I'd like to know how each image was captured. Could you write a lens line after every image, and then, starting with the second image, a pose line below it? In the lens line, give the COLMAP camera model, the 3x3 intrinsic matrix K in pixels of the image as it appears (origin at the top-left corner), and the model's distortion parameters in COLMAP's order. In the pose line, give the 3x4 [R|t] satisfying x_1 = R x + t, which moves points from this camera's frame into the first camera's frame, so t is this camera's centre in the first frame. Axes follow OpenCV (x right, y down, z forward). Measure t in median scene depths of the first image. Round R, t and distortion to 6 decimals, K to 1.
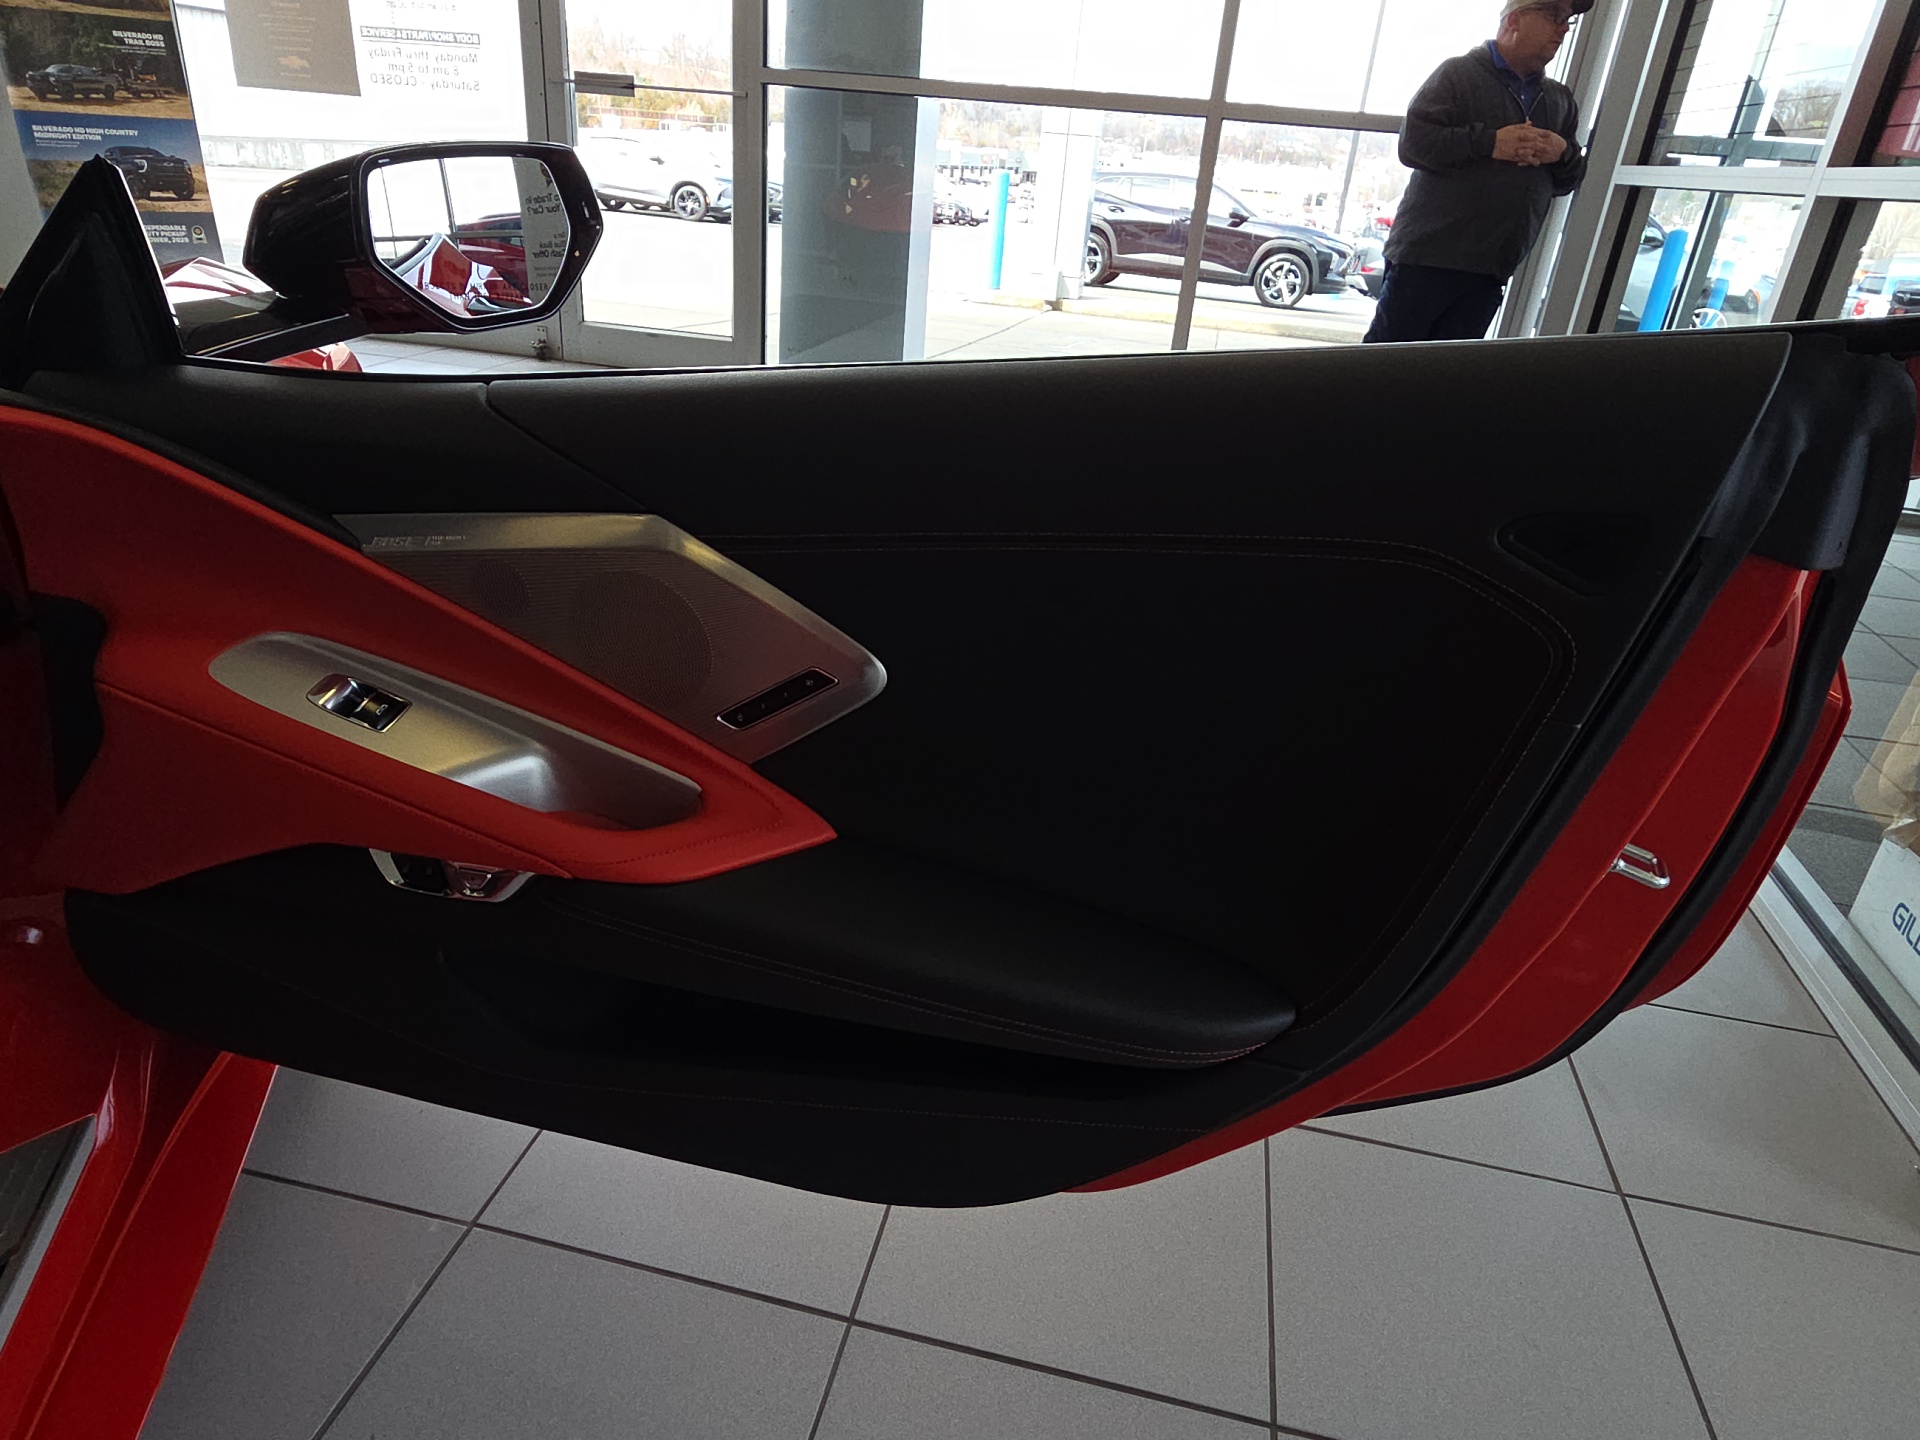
lens RADIAL K [[1213.5, 0, 952.1], [0, 1213.5, 729.8], [0, 0, 1]] dist [0.008572, -0.000050]
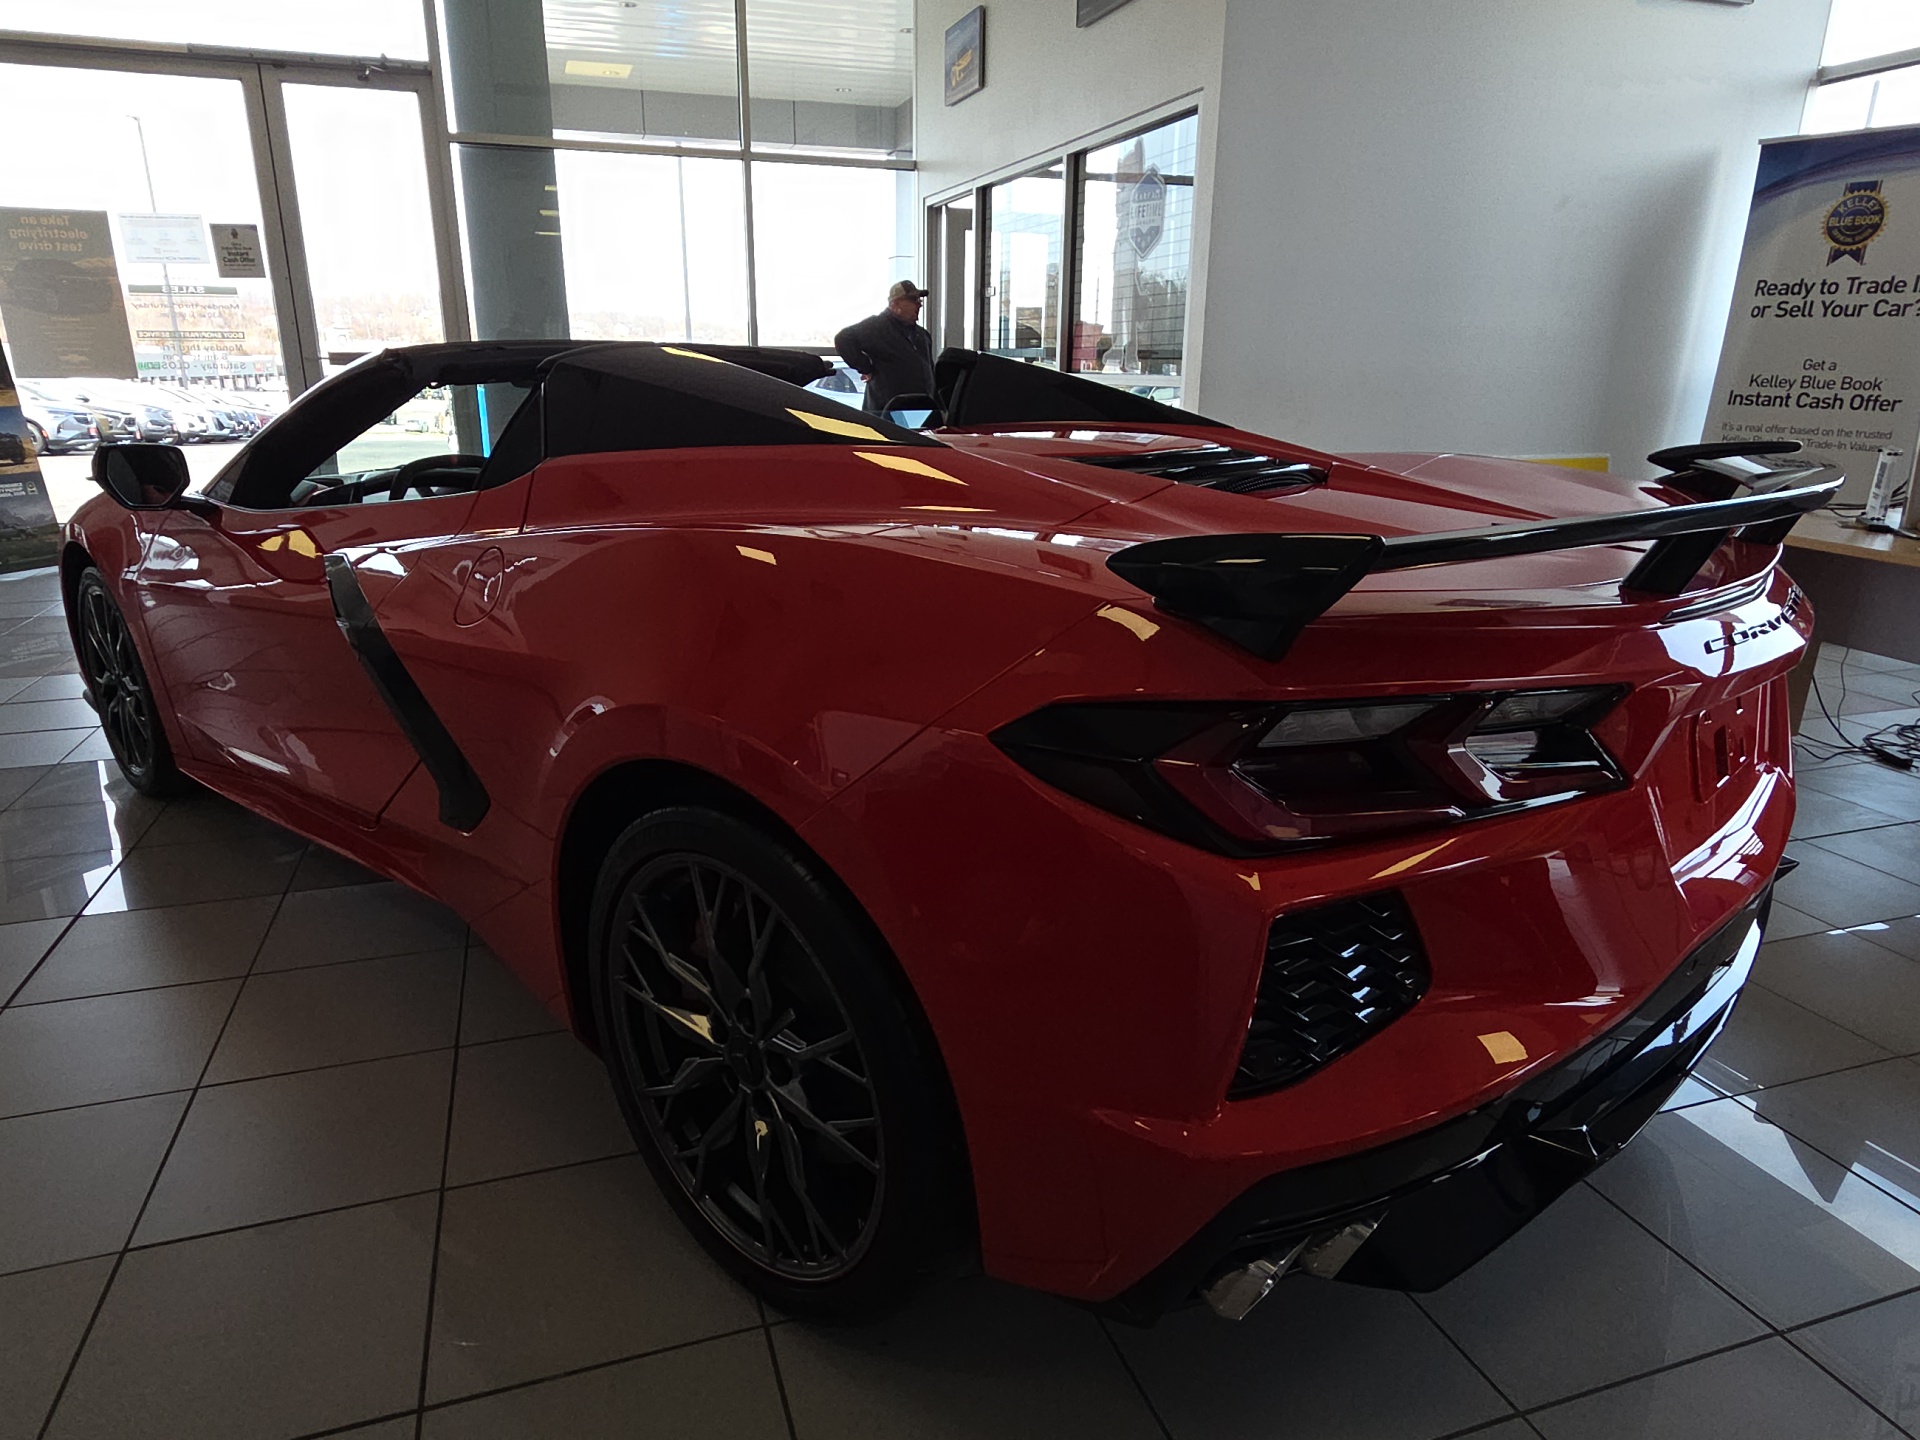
lens RADIAL K [[1213.5, 0, 956.8], [0, 1213.5, 729.0], [0, 0, 1]] dist [0.008572, -0.000050]
pose [[0.857889, -0.211871, 0.468121, -0.297428], [0.271556, 0.960358, -0.063003, 0.133050], [-0.436215, 0.181170, 0.881416, -0.369984]]
